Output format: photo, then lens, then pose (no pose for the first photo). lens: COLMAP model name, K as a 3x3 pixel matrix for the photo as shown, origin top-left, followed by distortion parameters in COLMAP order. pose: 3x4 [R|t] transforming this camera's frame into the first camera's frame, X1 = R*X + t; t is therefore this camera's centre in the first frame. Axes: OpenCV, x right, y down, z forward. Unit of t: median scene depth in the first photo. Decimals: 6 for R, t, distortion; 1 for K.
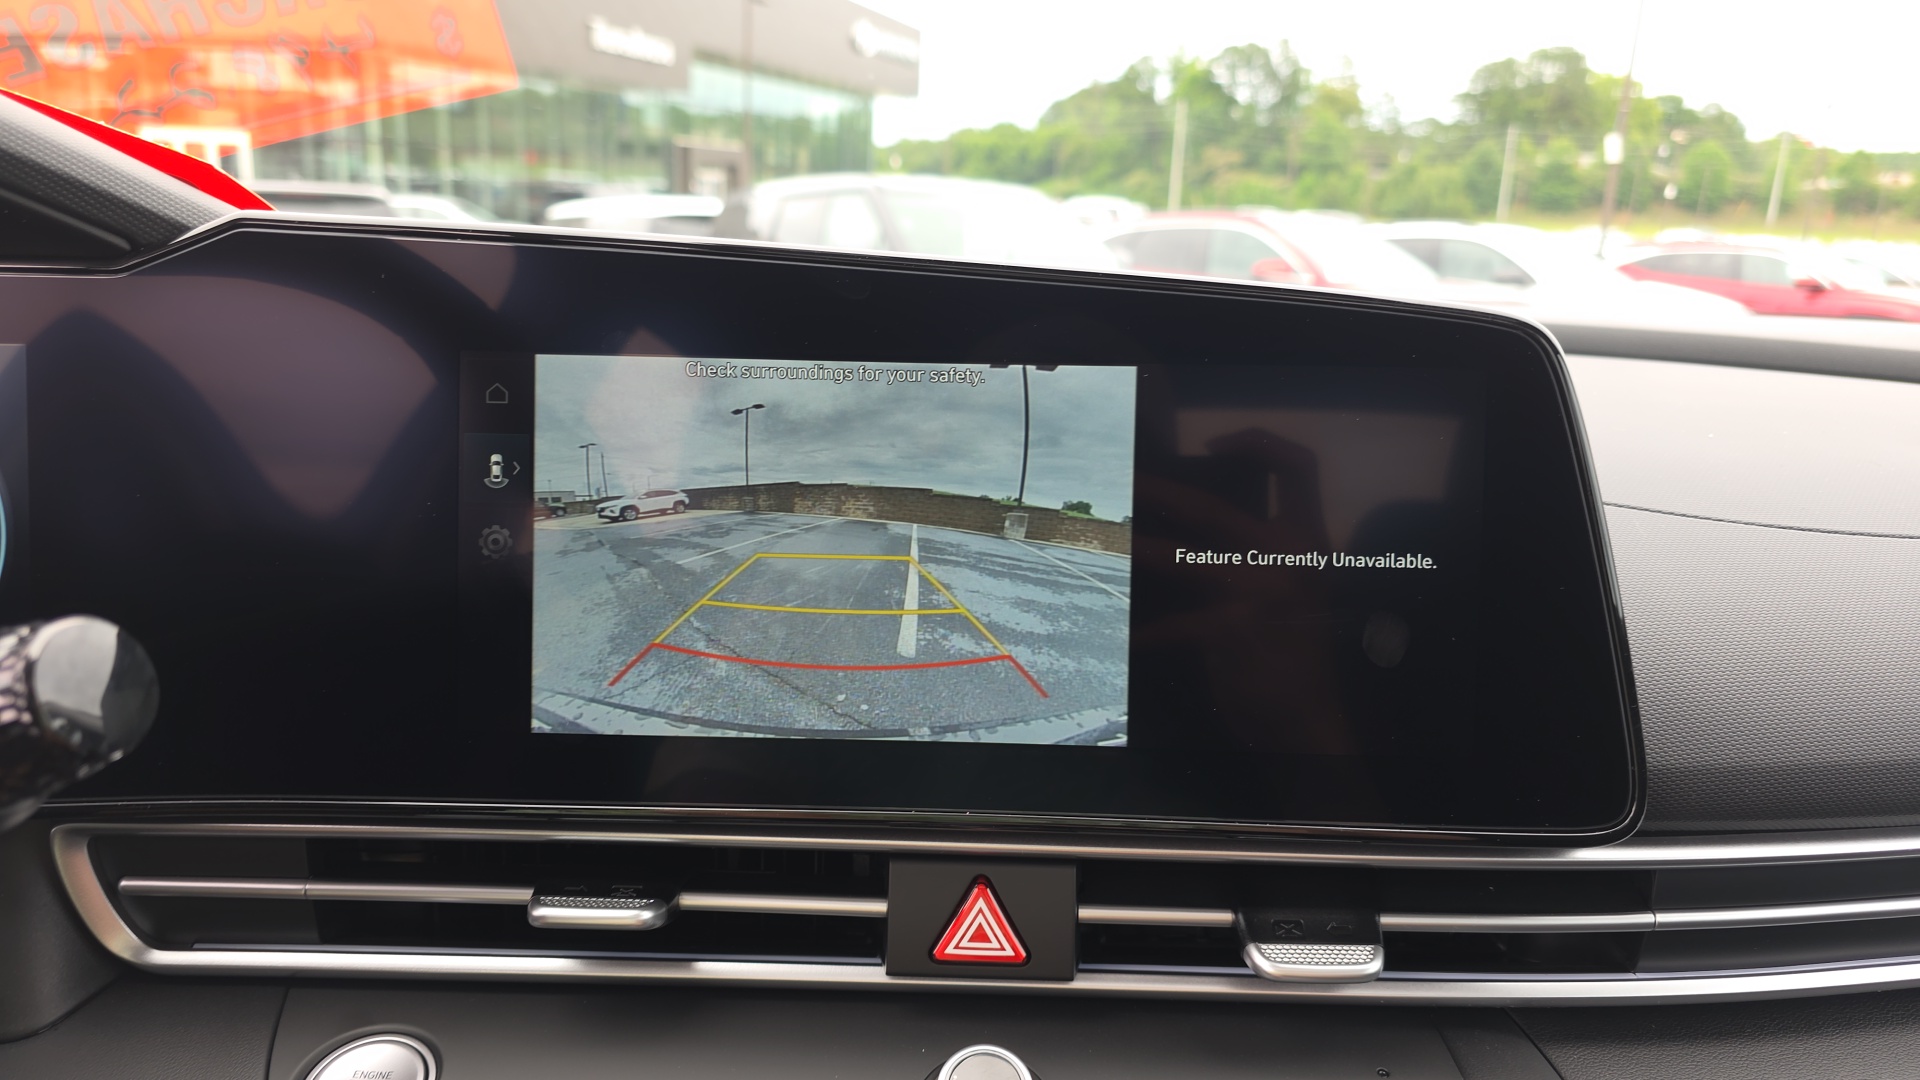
lens RADIAL K [[1309.4, 0, 962.3], [0, 1309.4, 517.9], [0, 0, 1]] dist [0.054251, -0.060261]
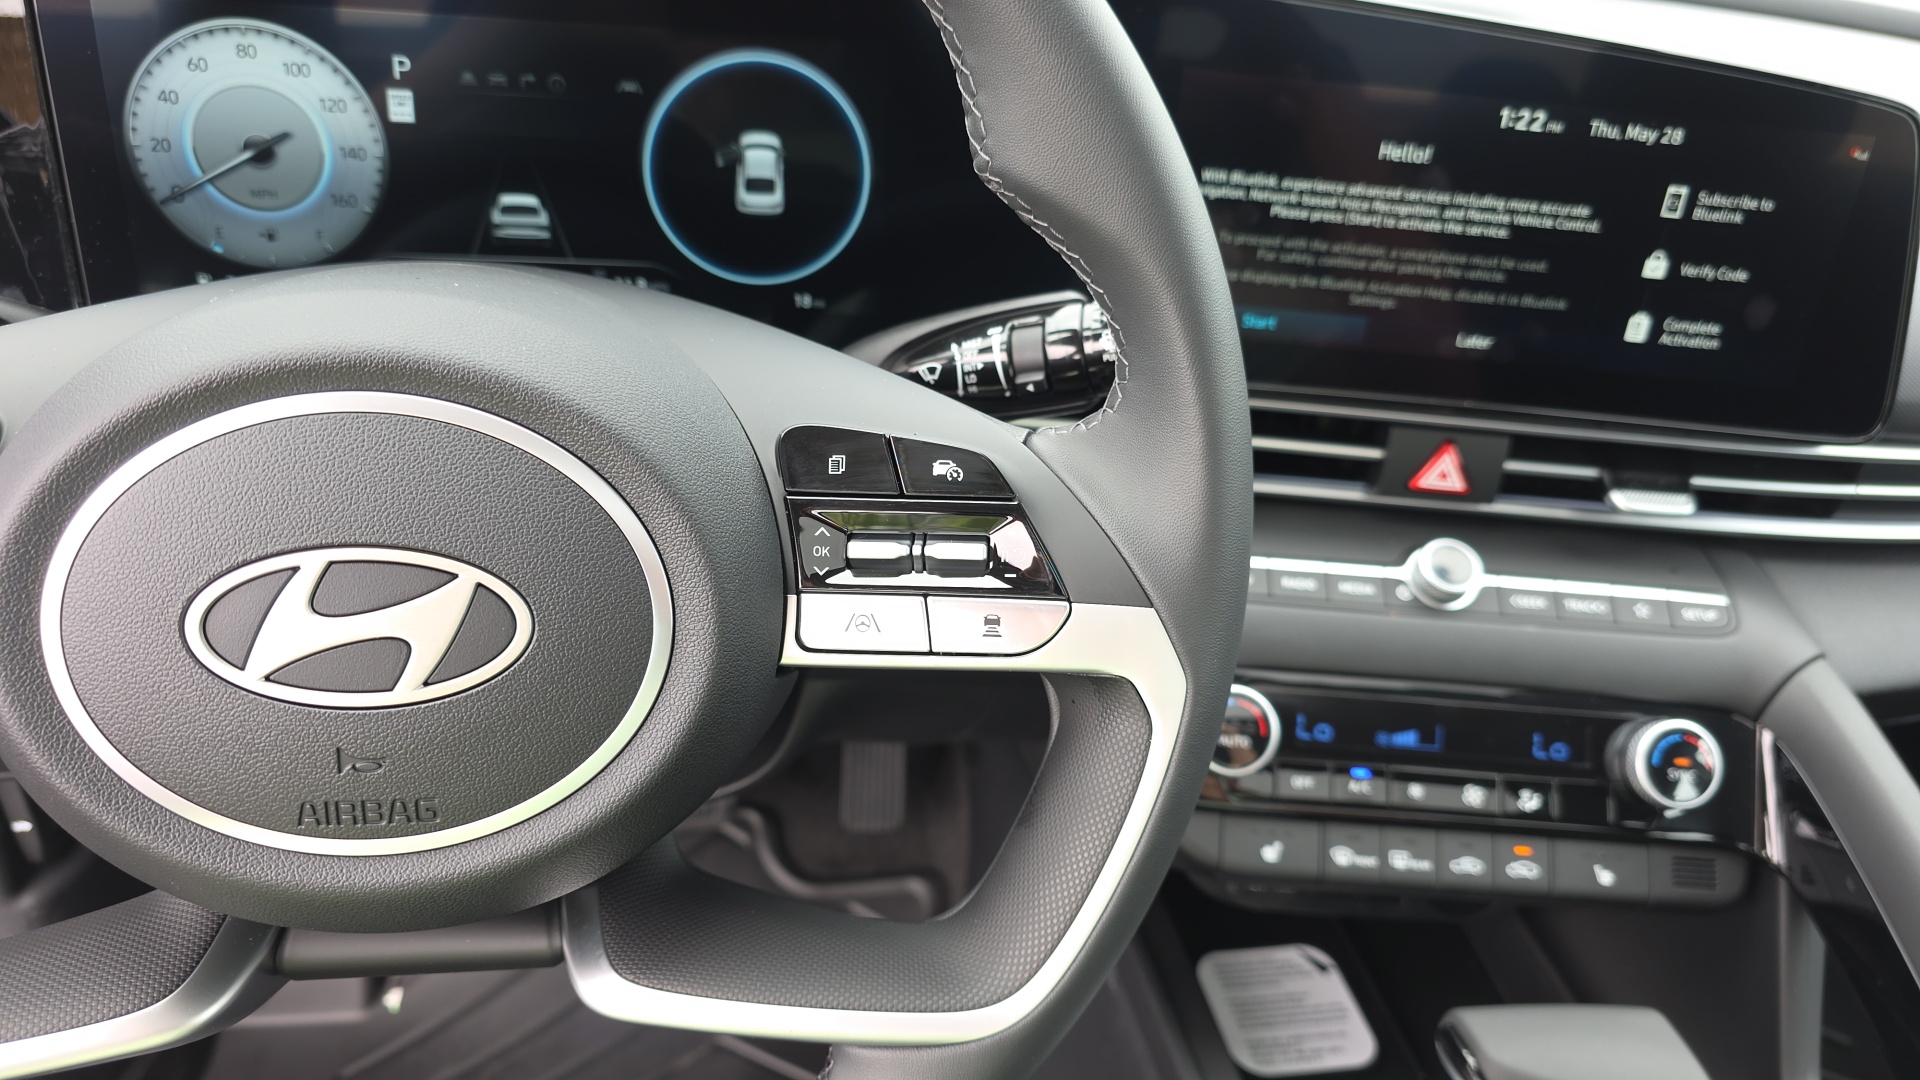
lens RADIAL K [[1309.4, 0, 959.1], [0, 1309.4, 532.3], [0, 0, 1]] dist [0.054251, -0.060261]
pose [[0.997498, 0.058989, 0.038960, -0.605582], [-0.069225, 0.926811, 0.369091, -0.159367], [-0.014337, -0.370865, 0.928576, -0.473687]]
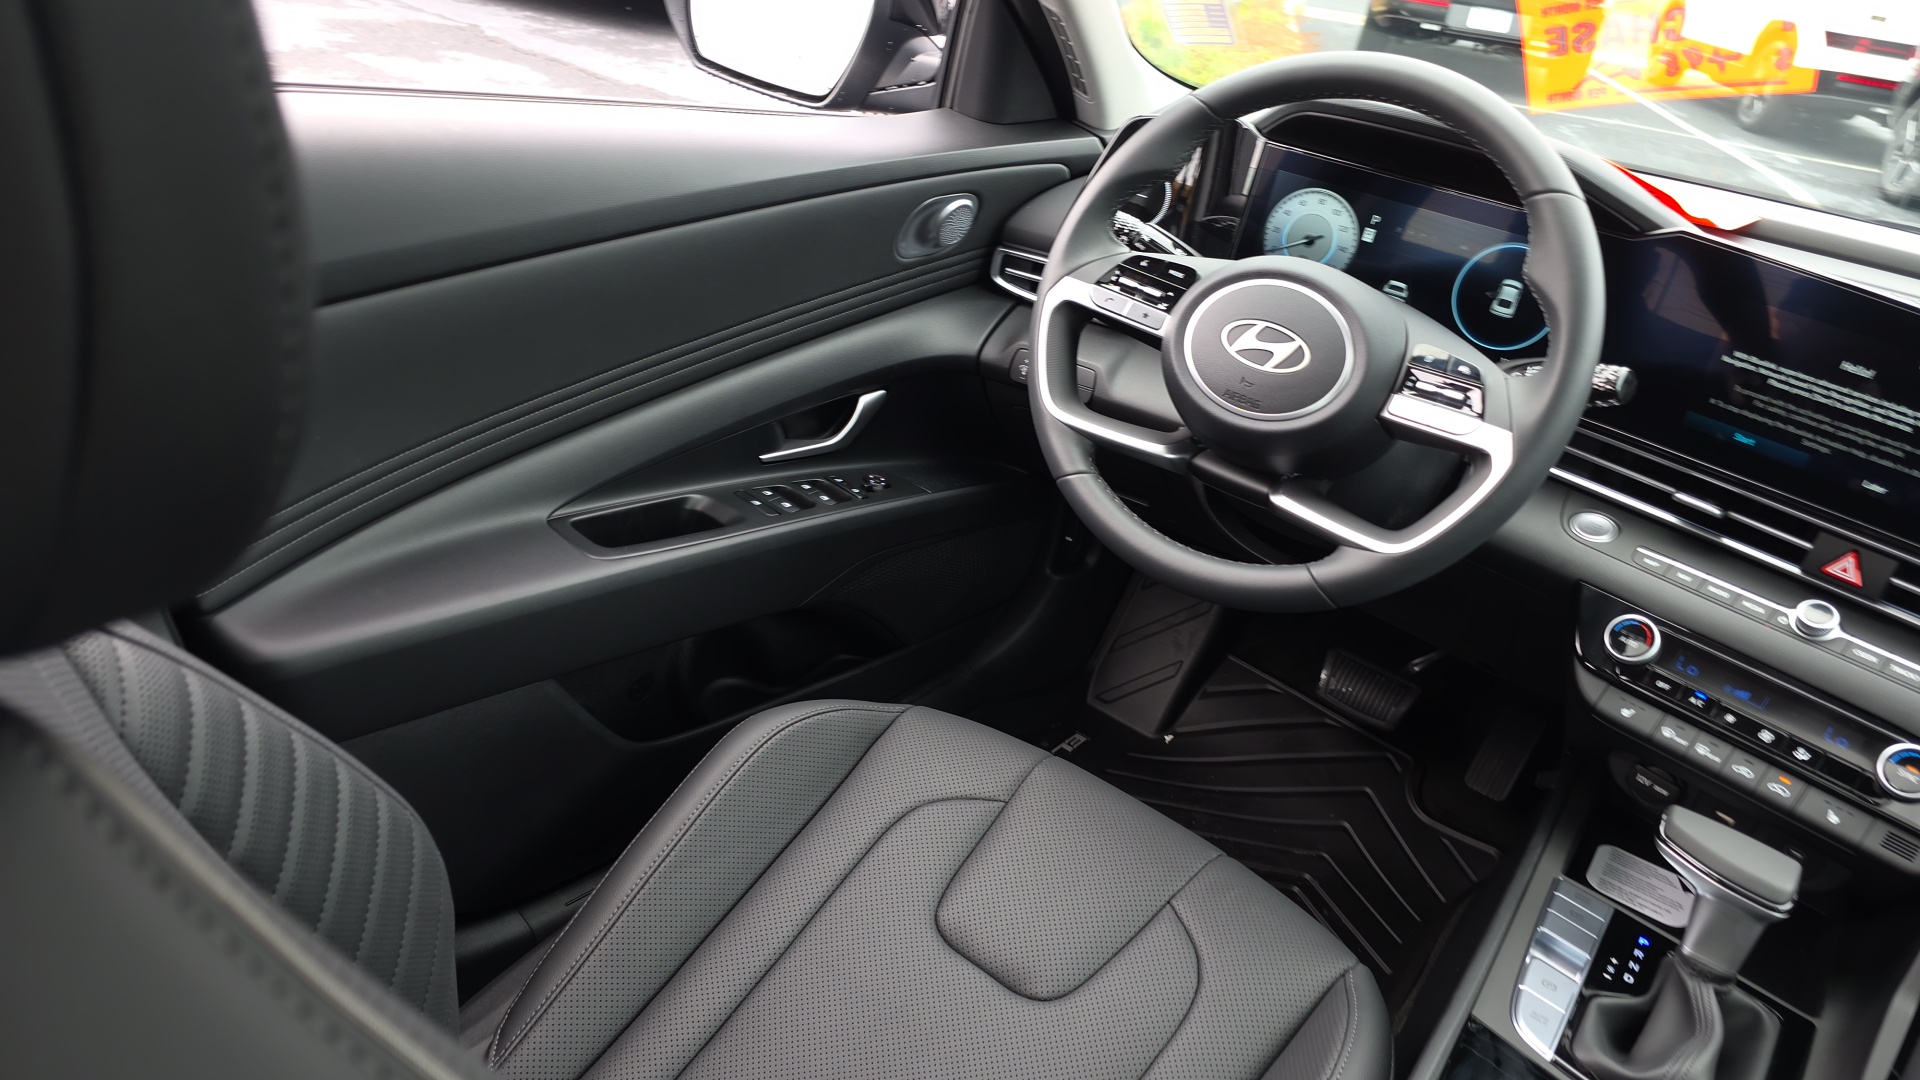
lens RADIAL K [[1309.4, 0, 948.7], [0, 1309.4, 563.3], [0, 0, 1]] dist [0.054251, -0.060261]
pose [[0.689167, 0.415660, -0.593528, 0.335586], [-0.246826, 0.904787, 0.347042, -0.164943], [0.681267, -0.092672, 0.726145, -2.071665]]
